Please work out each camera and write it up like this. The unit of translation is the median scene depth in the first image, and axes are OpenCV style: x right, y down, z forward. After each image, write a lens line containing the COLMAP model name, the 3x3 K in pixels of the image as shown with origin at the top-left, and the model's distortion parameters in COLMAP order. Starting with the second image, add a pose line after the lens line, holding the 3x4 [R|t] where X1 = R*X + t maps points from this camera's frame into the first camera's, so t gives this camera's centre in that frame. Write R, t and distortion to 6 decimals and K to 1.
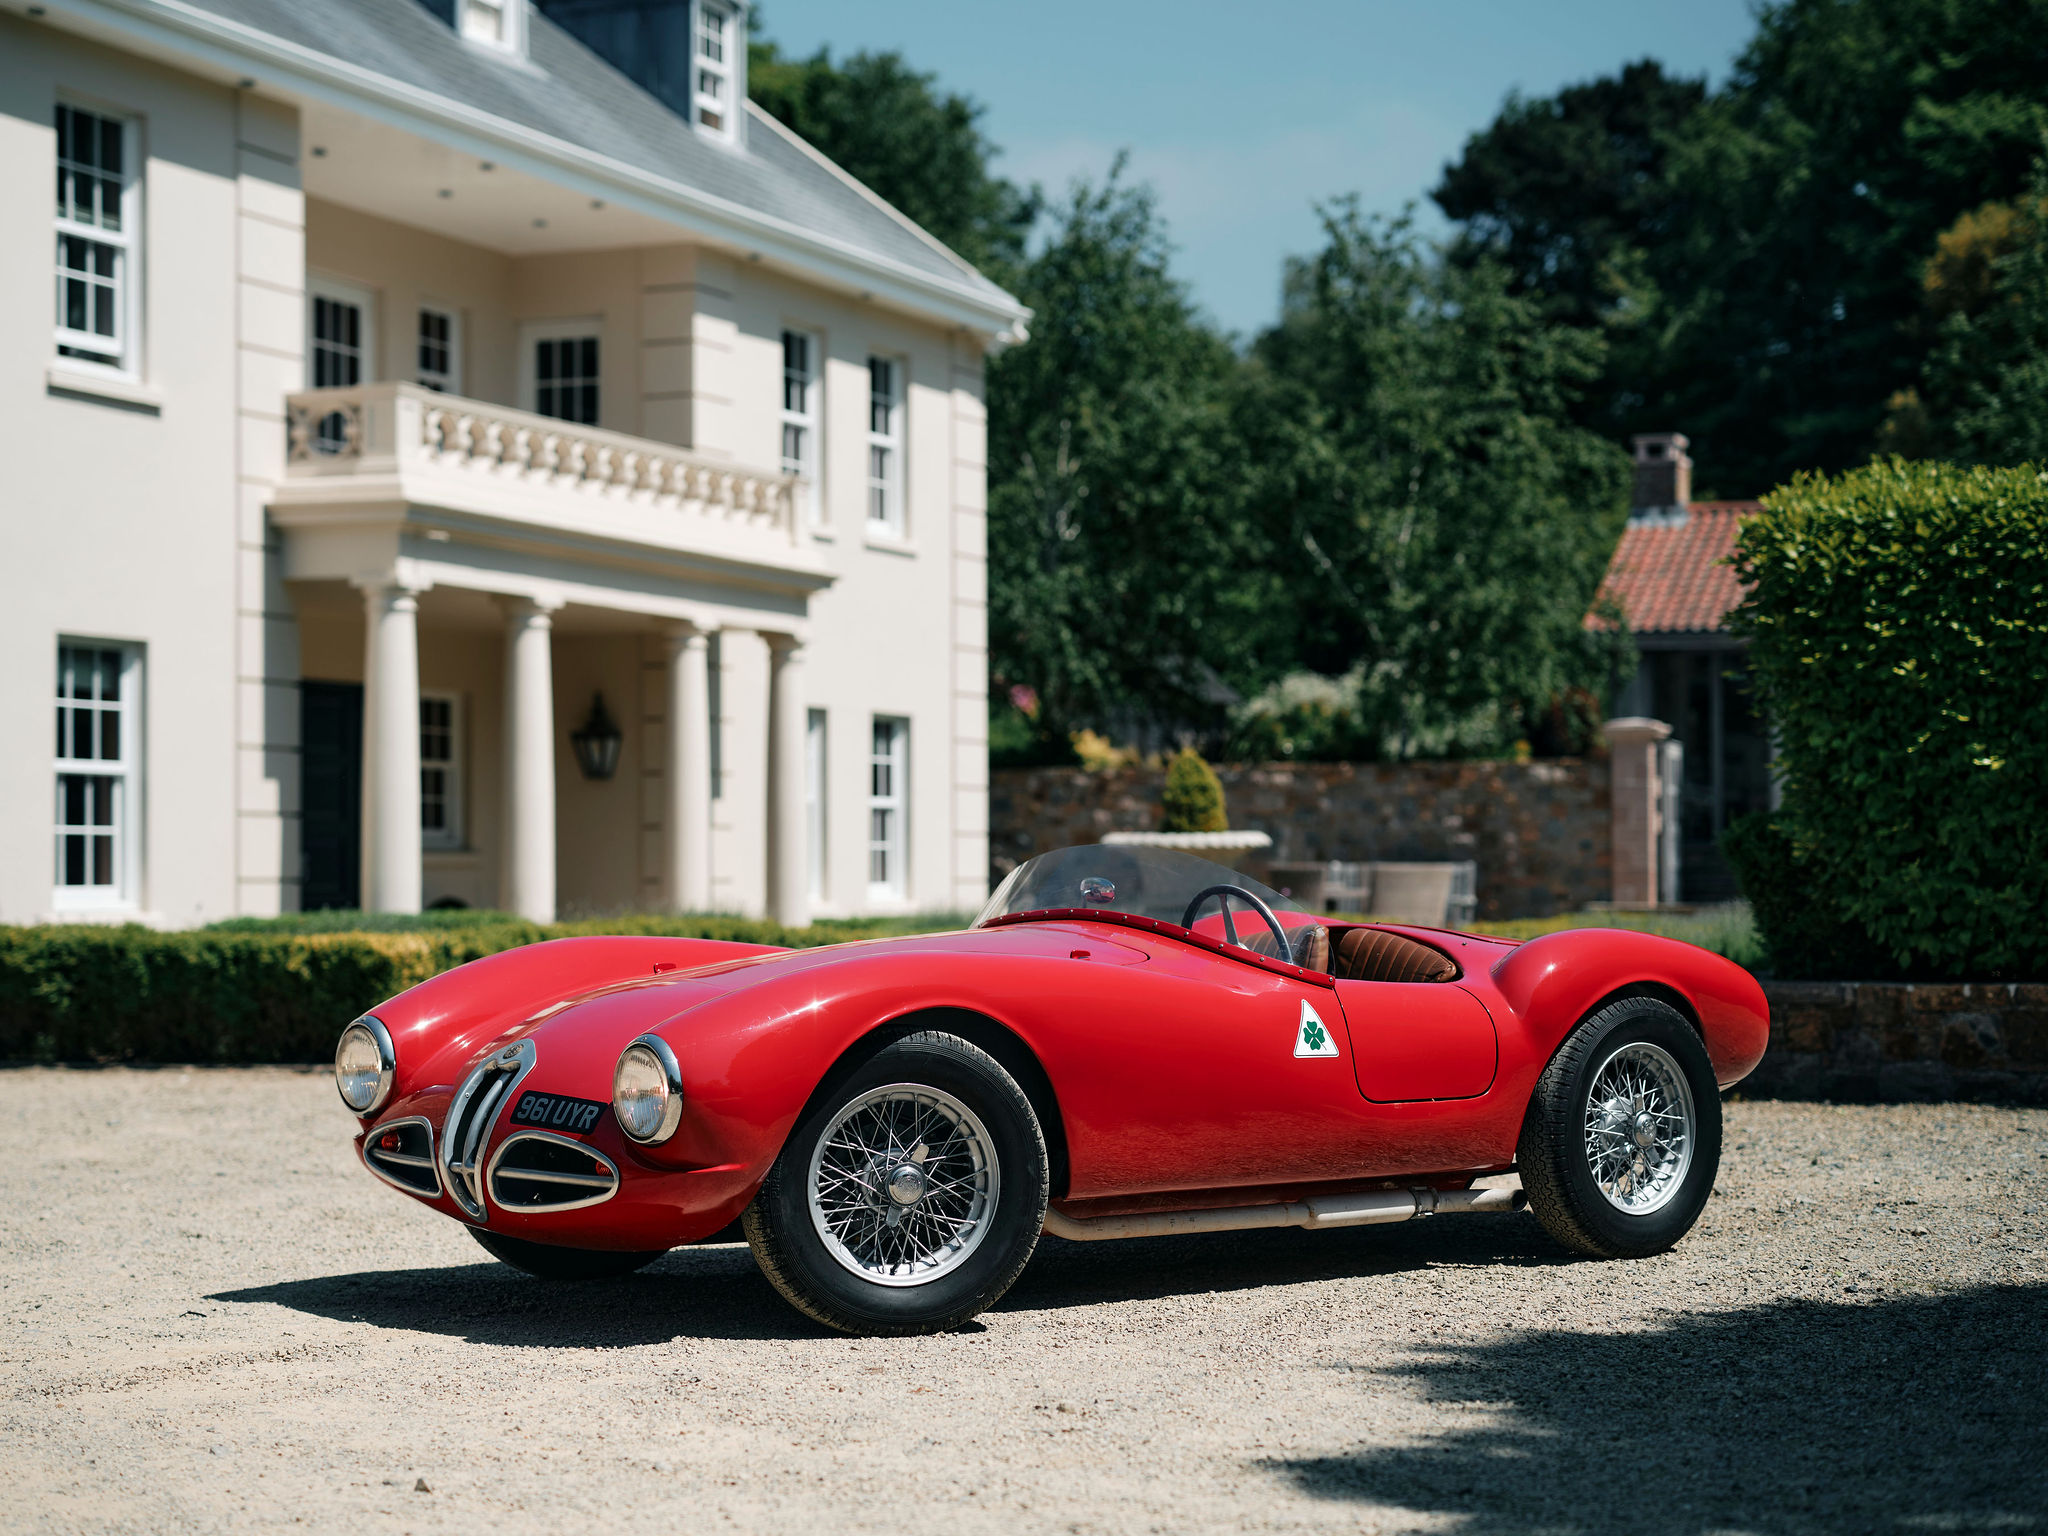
lens RADIAL K [[3963.9, 0, 1014.8], [0, 3963.9, 771.3], [0, 0, 1]] dist [0.092834, 0.000000]
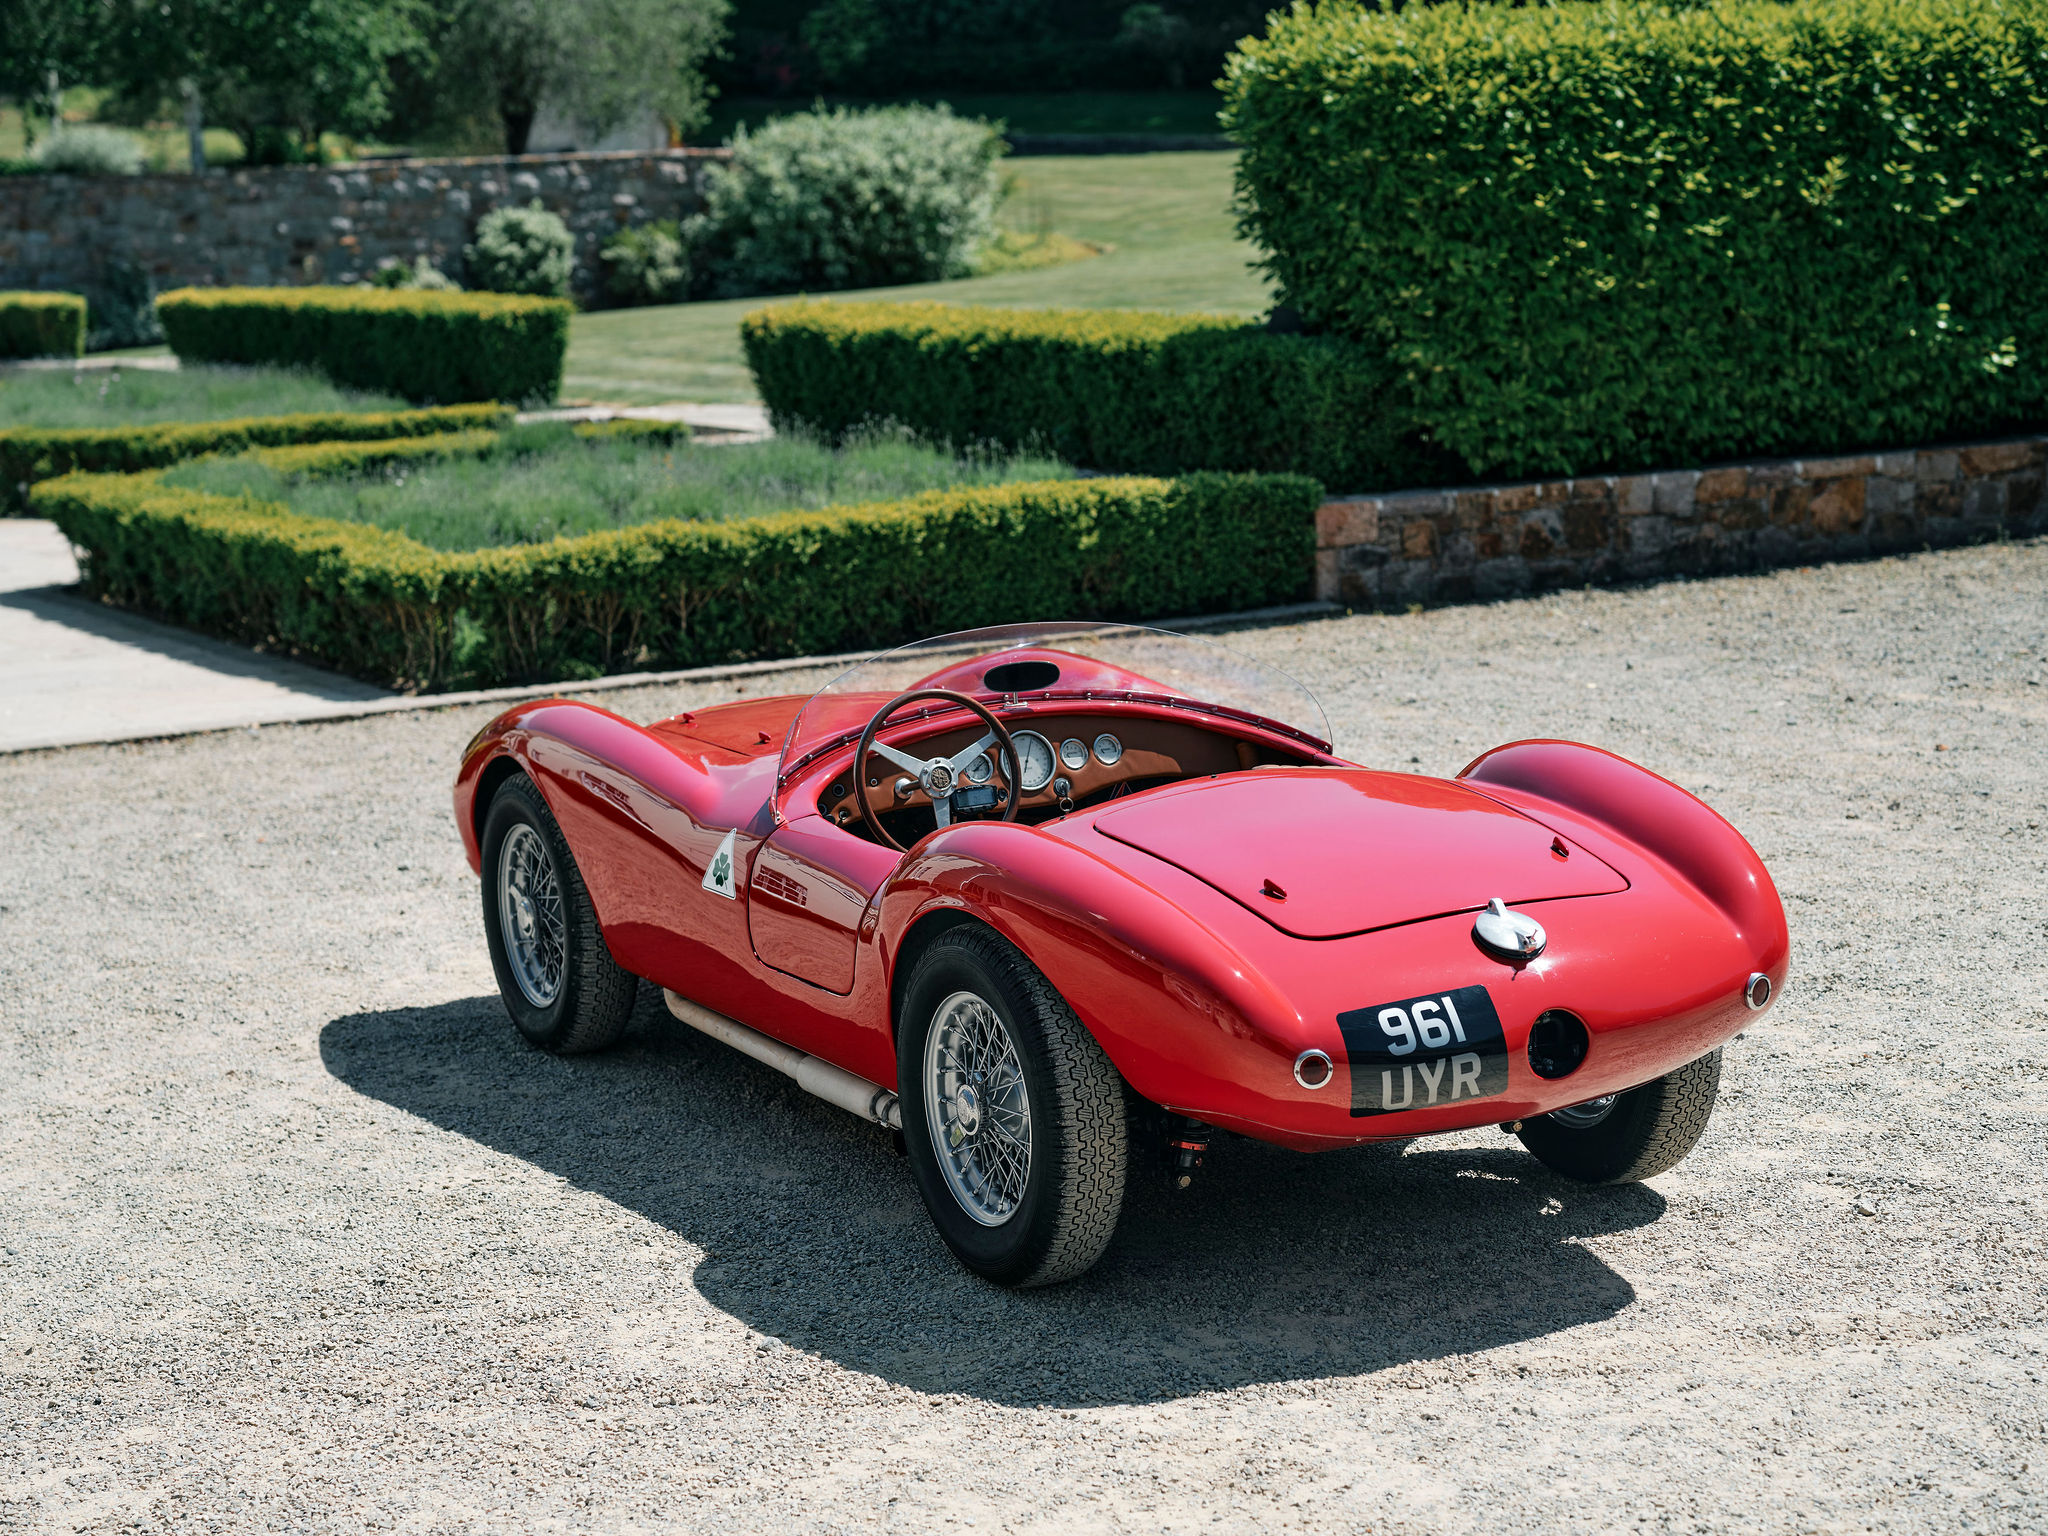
lens RADIAL K [[3963.9, 0, 1022.5], [0, 3963.9, 782.3], [0, 0, 1]] dist [0.092834, 0.000000]
pose [[0.641408, -0.142017, 0.753941, -0.595137], [0.018961, 0.985352, 0.169477, -0.046989], [-0.766966, -0.094408, 0.634705, 0.338177]]
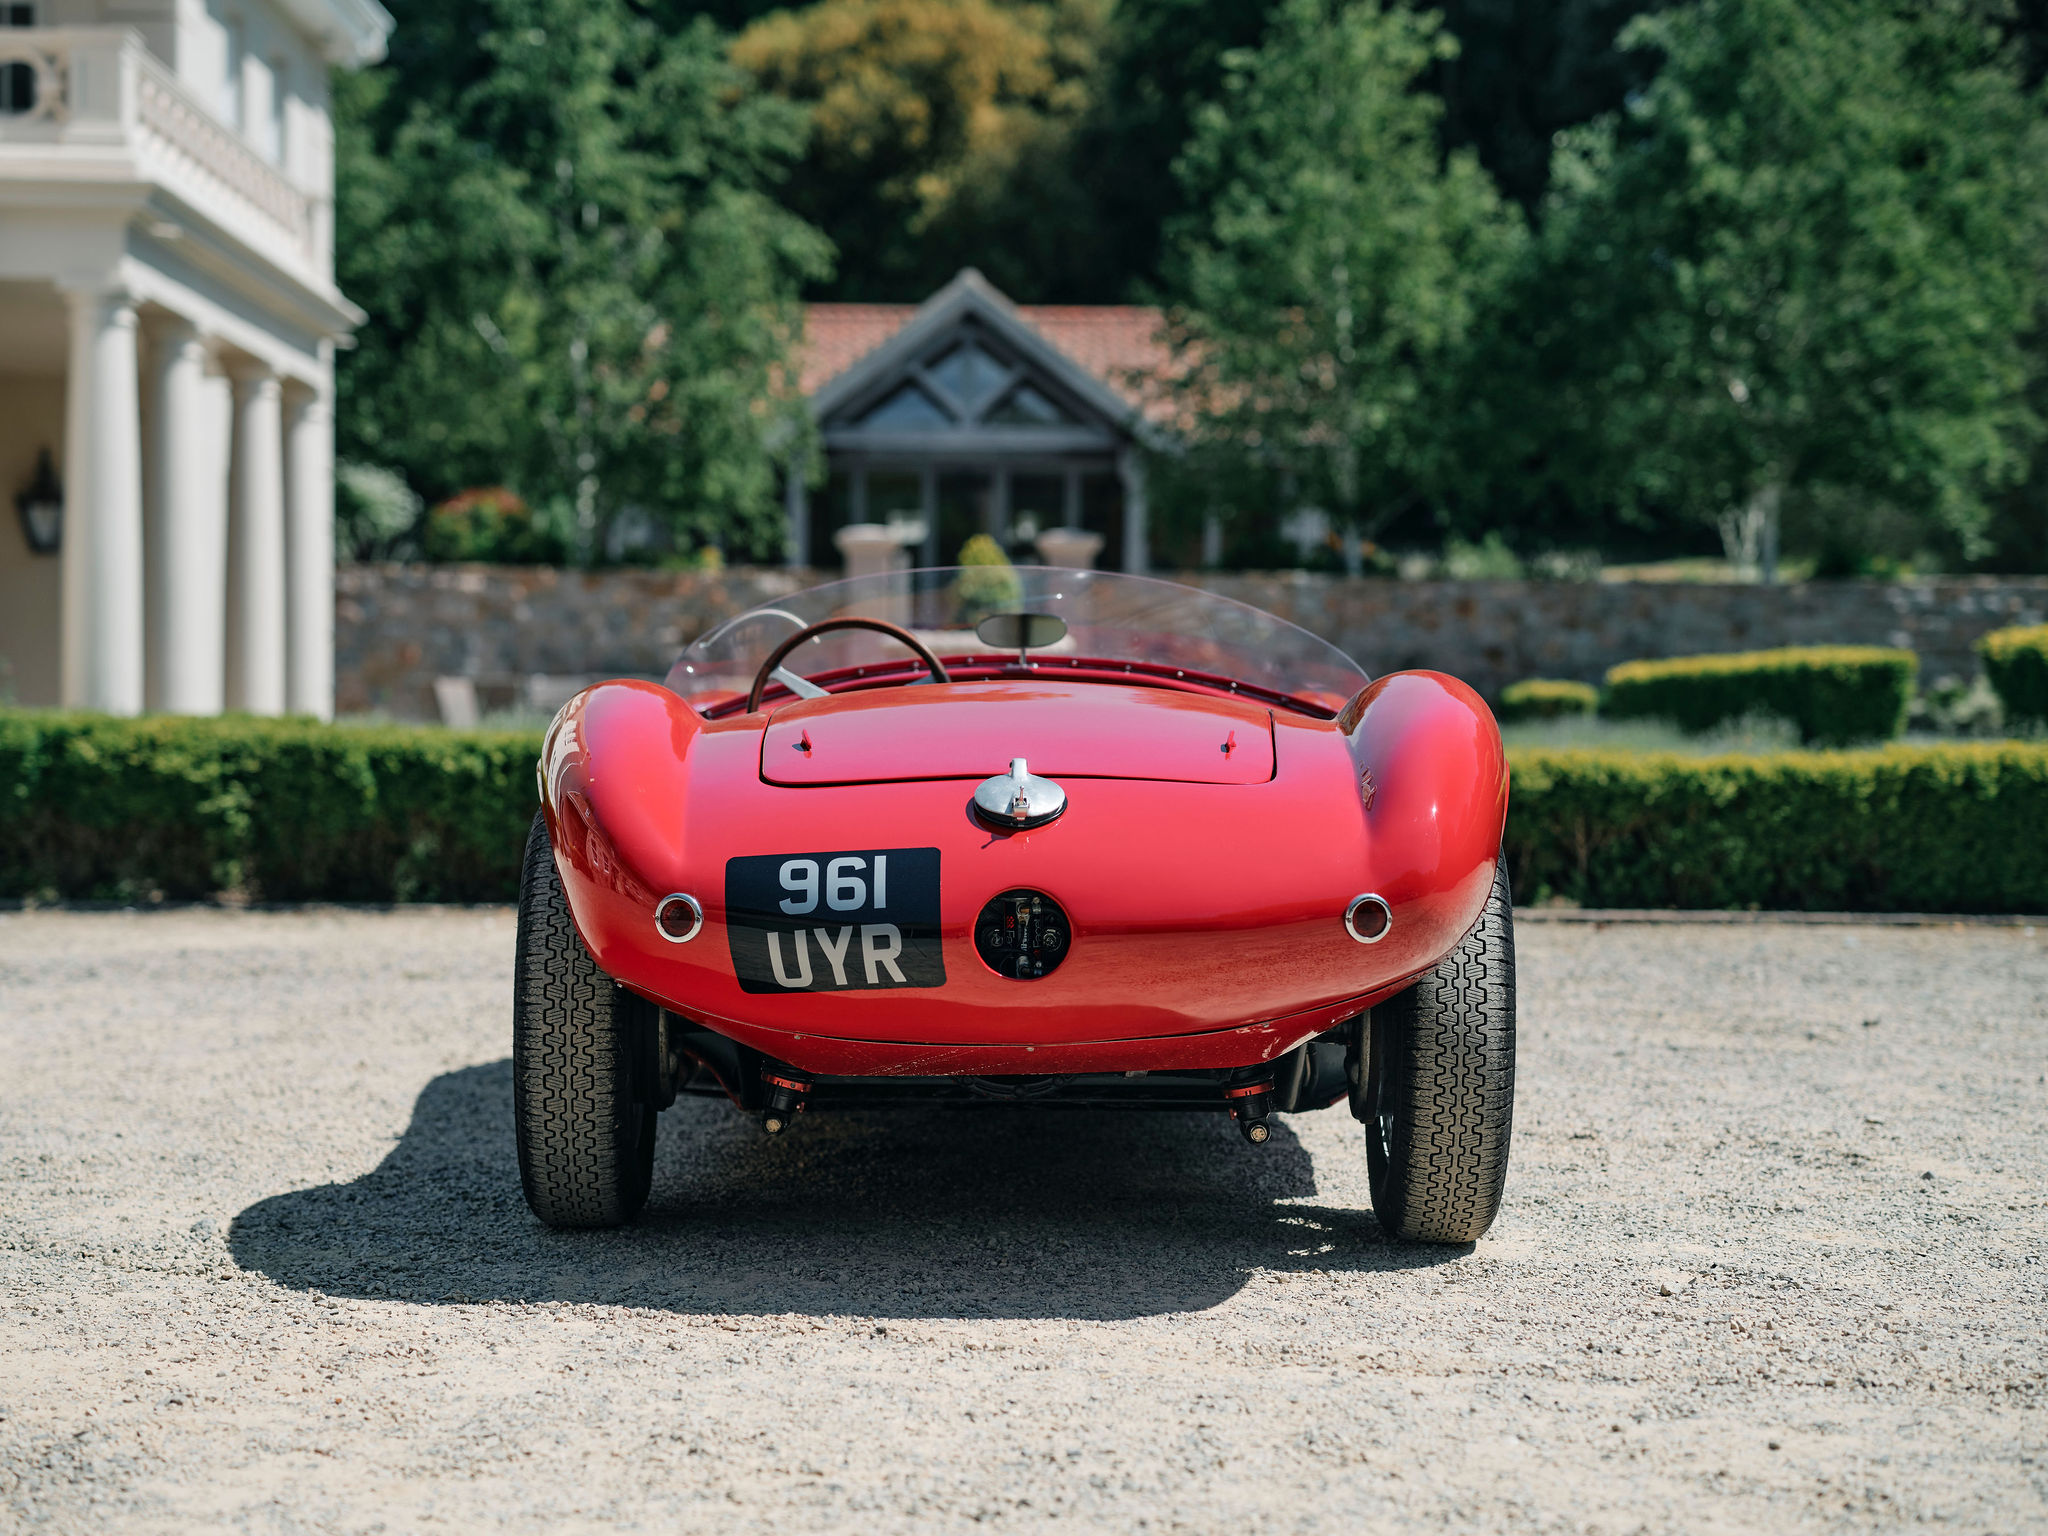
lens RADIAL K [[3963.9, 0, 1043.4], [0, 3963.9, 860.1], [0, 0, 1]] dist [0.092834, 0.000000]
pose [[0.916629, -0.001291, 0.399737, -0.402372], [-0.024560, 0.997924, 0.059539, 0.017810], [-0.398984, -0.064393, 0.914694, 0.270907]]
